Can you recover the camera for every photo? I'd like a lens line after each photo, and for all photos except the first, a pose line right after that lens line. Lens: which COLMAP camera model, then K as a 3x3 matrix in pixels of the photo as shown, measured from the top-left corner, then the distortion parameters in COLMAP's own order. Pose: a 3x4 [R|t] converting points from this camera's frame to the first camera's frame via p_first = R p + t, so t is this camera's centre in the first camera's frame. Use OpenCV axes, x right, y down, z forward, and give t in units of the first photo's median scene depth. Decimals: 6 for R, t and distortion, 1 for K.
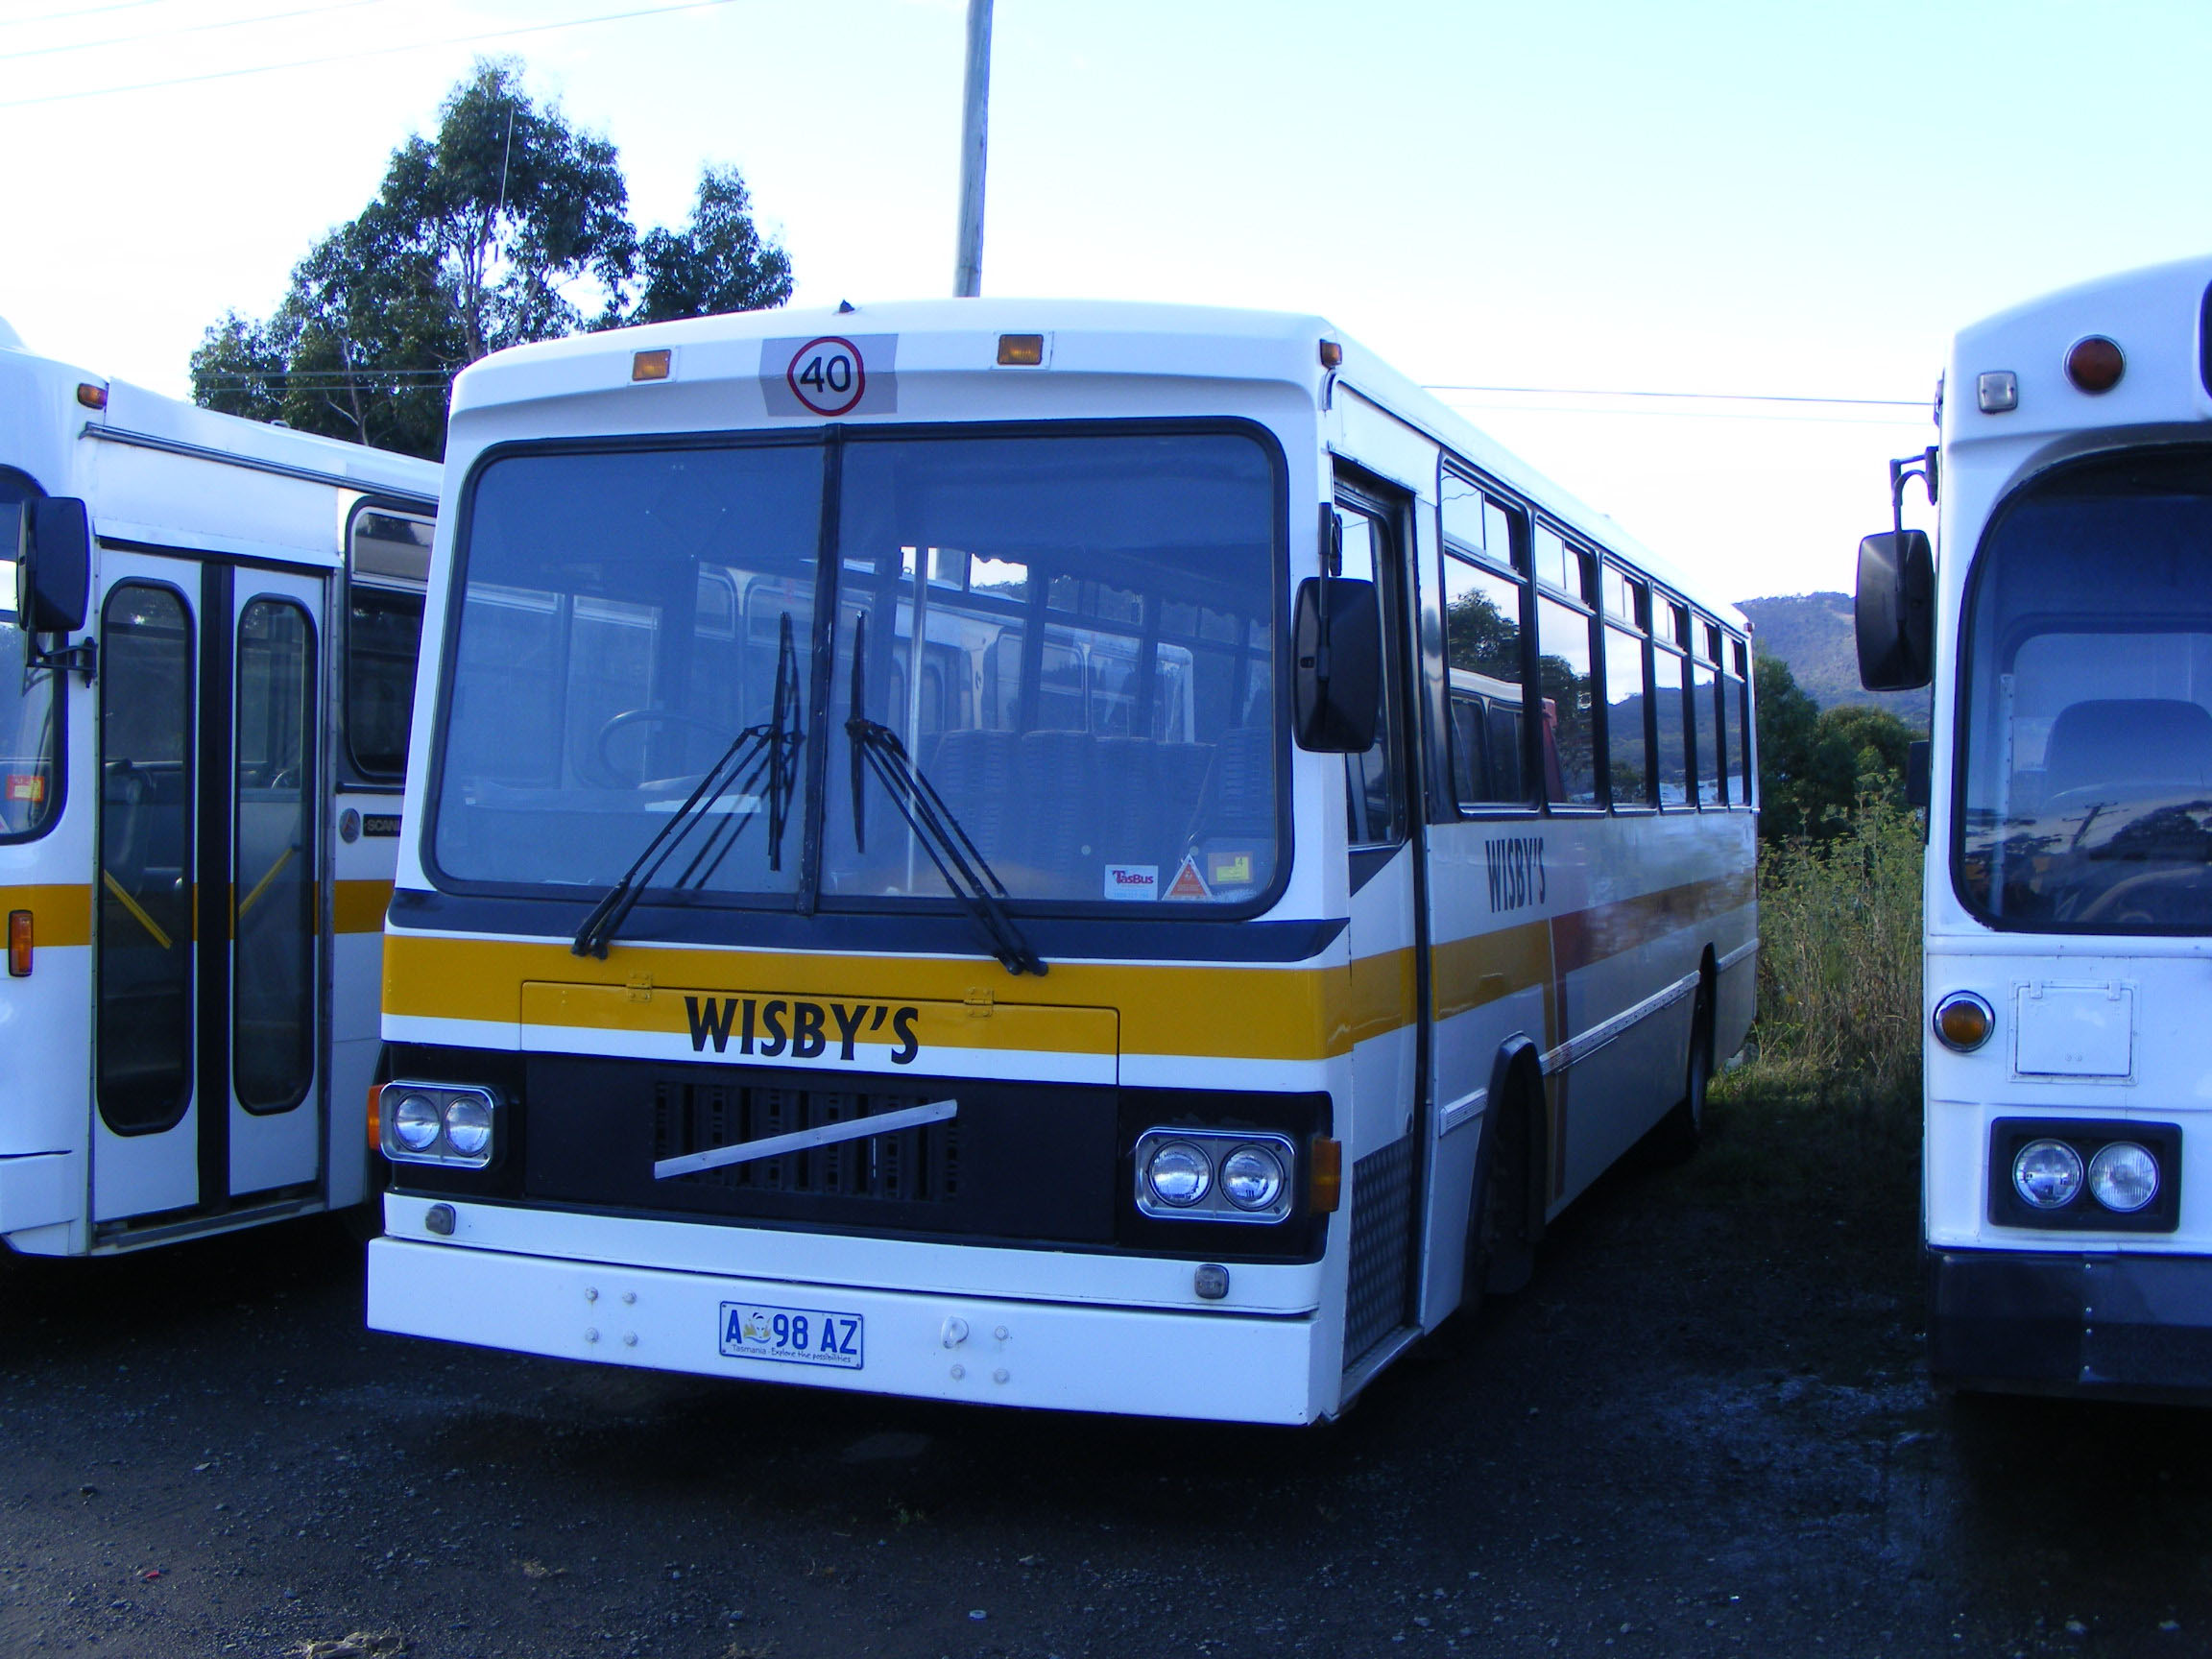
lens RADIAL K [[2672.4, 0, 1106.0], [0, 2672.4, 829.5], [0, 0, 1]] dist [-0.271486, 0.343784]
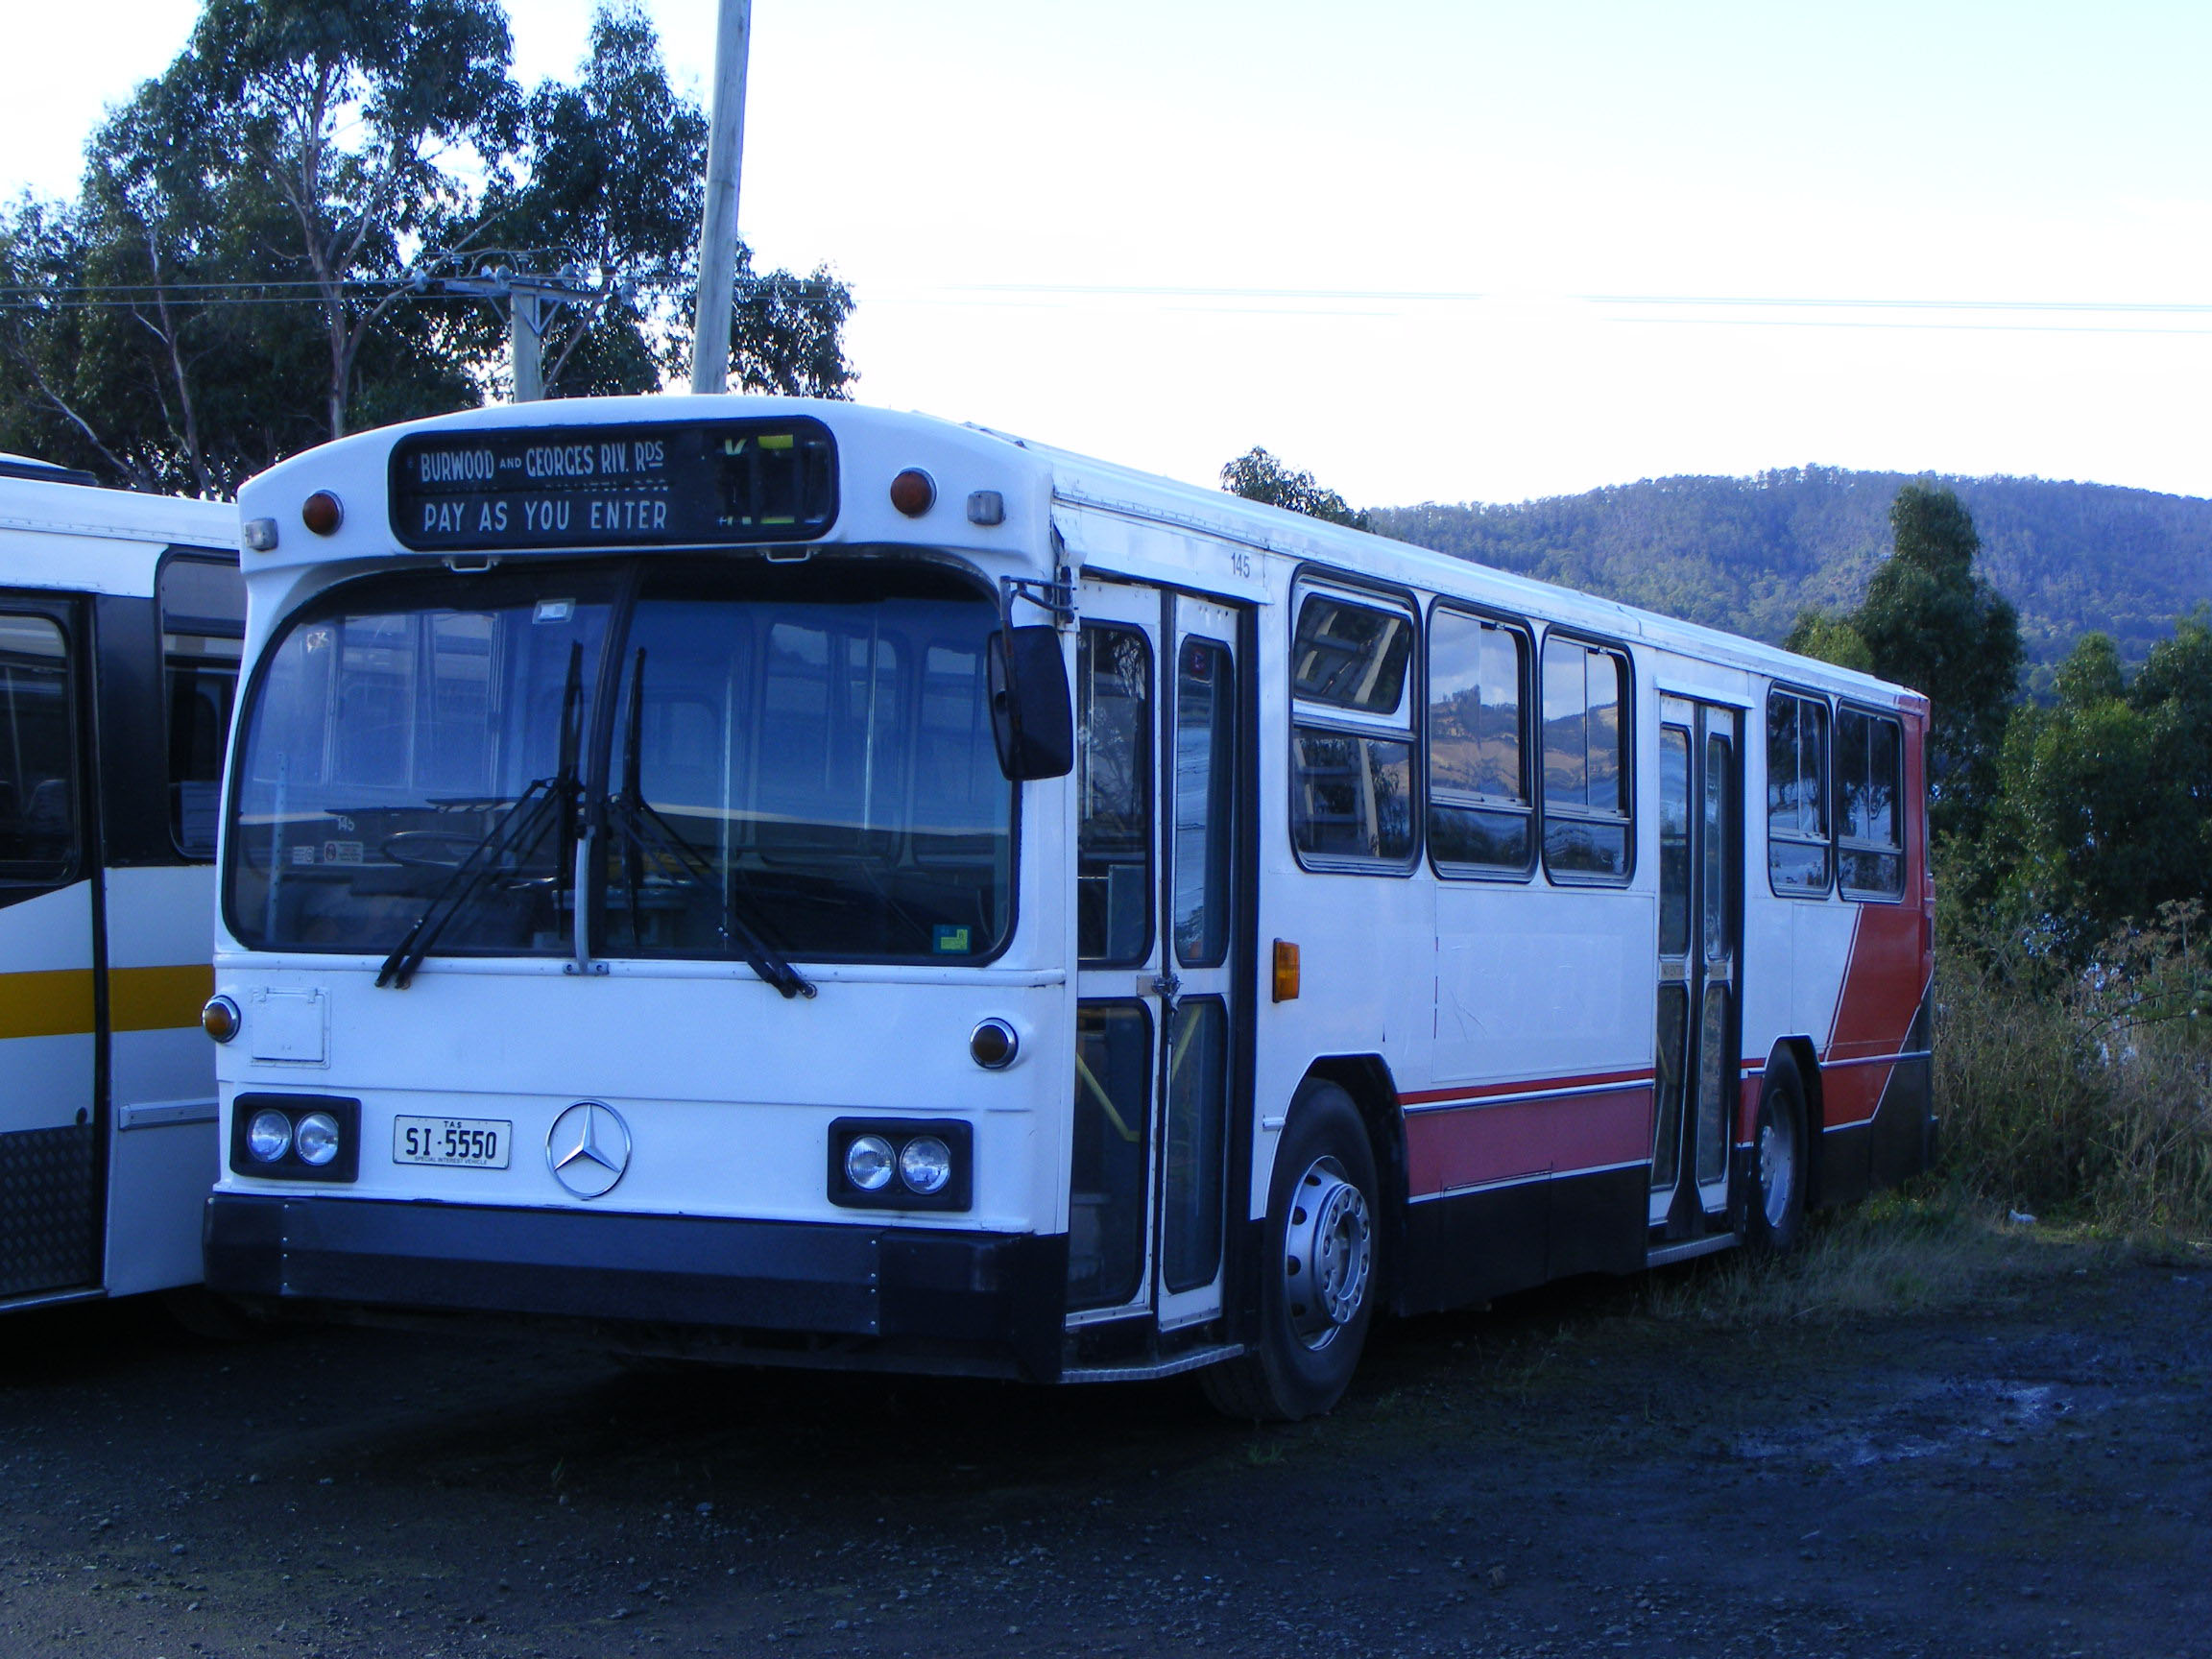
lens RADIAL K [[3854.8, 0, 1106.0], [0, 3854.8, 829.5], [0, 0, 1]] dist [-0.131777, 0.010866]
pose [[0.994554, -0.004838, -0.104115, 0.108181], [0.003936, 0.999953, -0.008868, -0.000314], [0.104153, 0.008410, 0.994526, -0.096725]]
